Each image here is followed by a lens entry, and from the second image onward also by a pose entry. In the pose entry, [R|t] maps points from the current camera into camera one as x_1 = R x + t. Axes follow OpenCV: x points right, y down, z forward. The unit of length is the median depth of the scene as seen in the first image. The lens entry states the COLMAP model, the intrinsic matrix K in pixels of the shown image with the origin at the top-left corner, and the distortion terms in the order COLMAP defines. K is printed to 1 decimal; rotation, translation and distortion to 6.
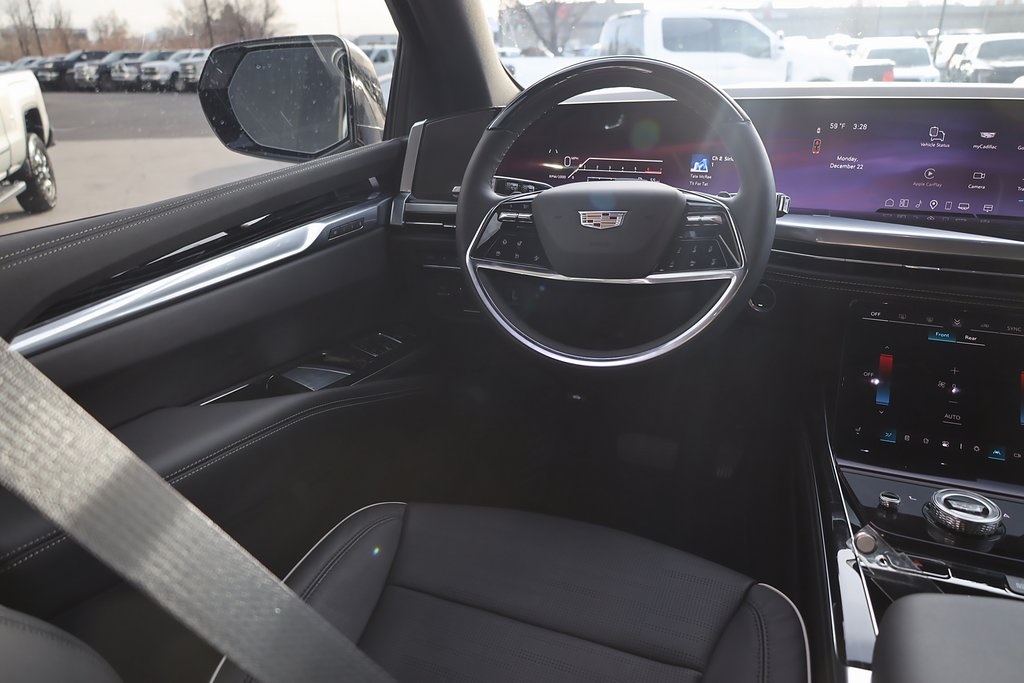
lens RADIAL K [[705.0, 0, 519.2], [0, 705.0, 346.0], [0, 0, 1]] dist [-0.000497, -0.005854]
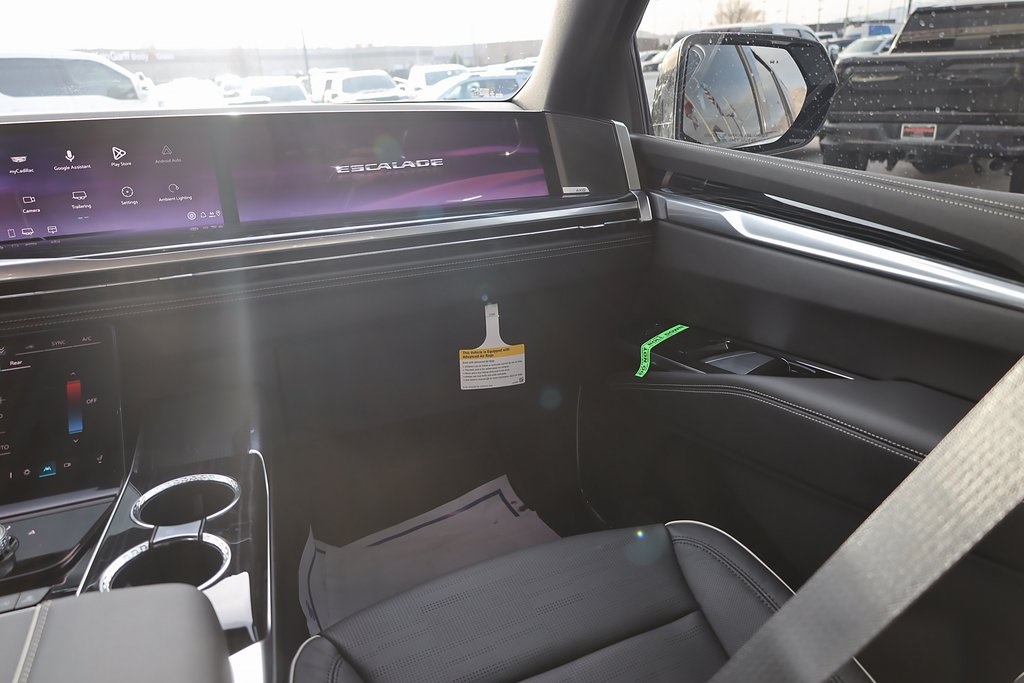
lens RADIAL K [[705.0, 0, 511.1], [0, 705.0, 348.3], [0, 0, 1]] dist [-0.000497, -0.005854]
pose [[0.736938, -0.257944, 0.624810, 0.041926], [0.287012, 0.956273, 0.056264, 0.008649], [-0.612002, 0.137865, 0.778747, -0.014318]]
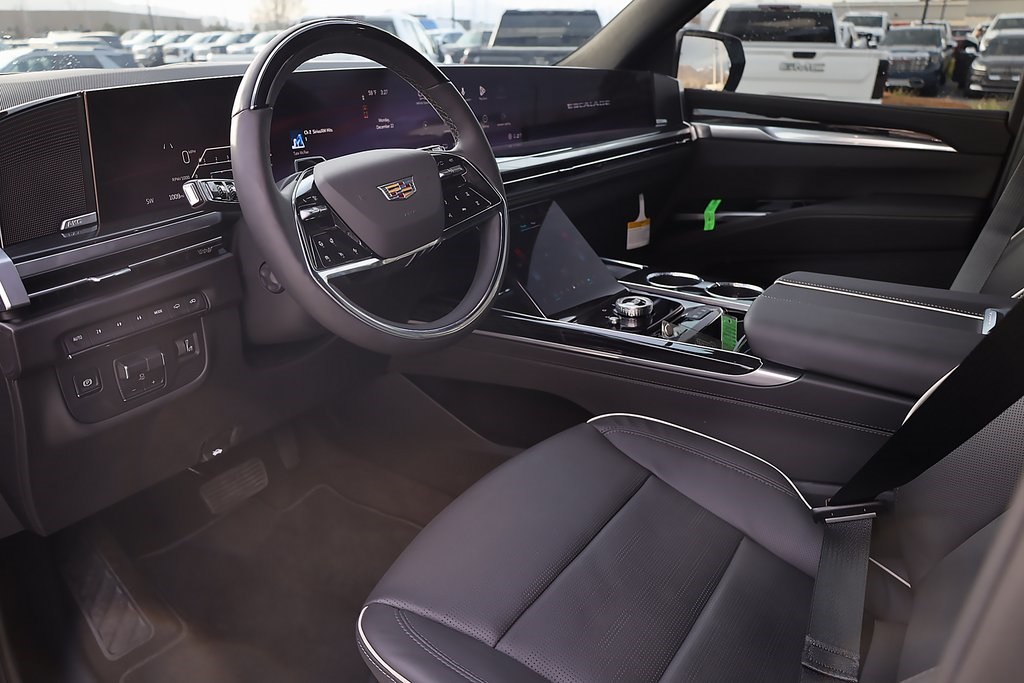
lens RADIAL K [[705.0, 0, 512.2], [0, 705.0, 348.7], [0, 0, 1]] dist [-0.000497, -0.005854]
pose [[0.233718, -0.364066, 0.901572, -0.062743], [0.370754, 0.890564, 0.263509, -0.014410], [-0.898842, 0.272675, 0.343120, 0.046577]]
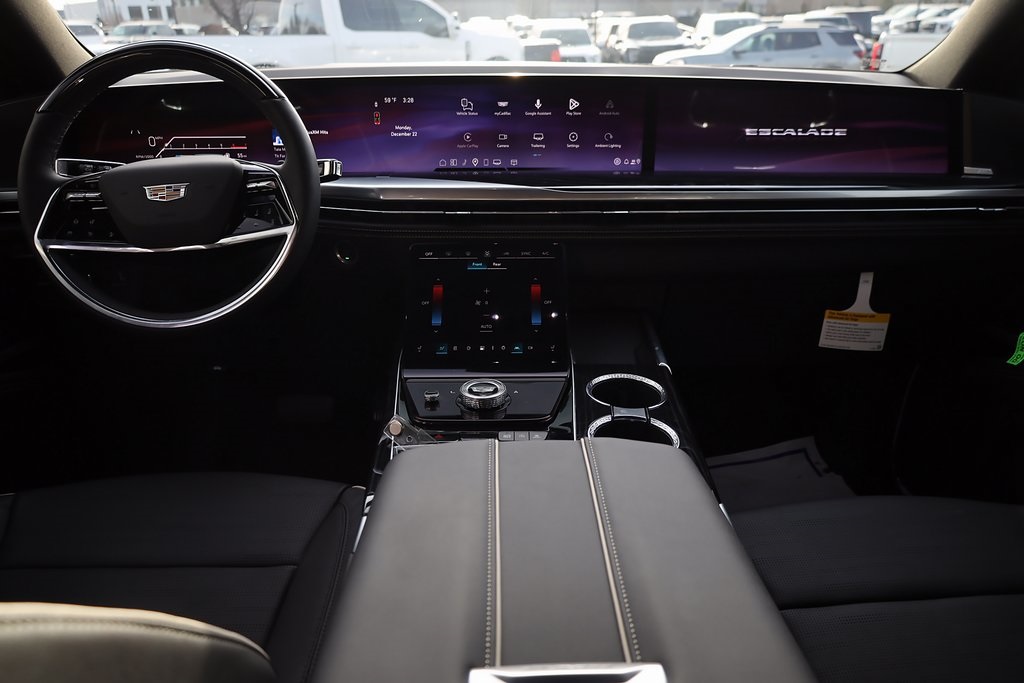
lens RADIAL K [[705.0, 0, 516.9], [0, 705.0, 345.0], [0, 0, 1]] dist [-0.000497, -0.005854]
pose [[0.925573, -0.146632, 0.349019, 0.016020], [0.138086, 0.989188, 0.049390, 0.005811], [-0.352487, 0.002480, 0.935813, -0.016114]]
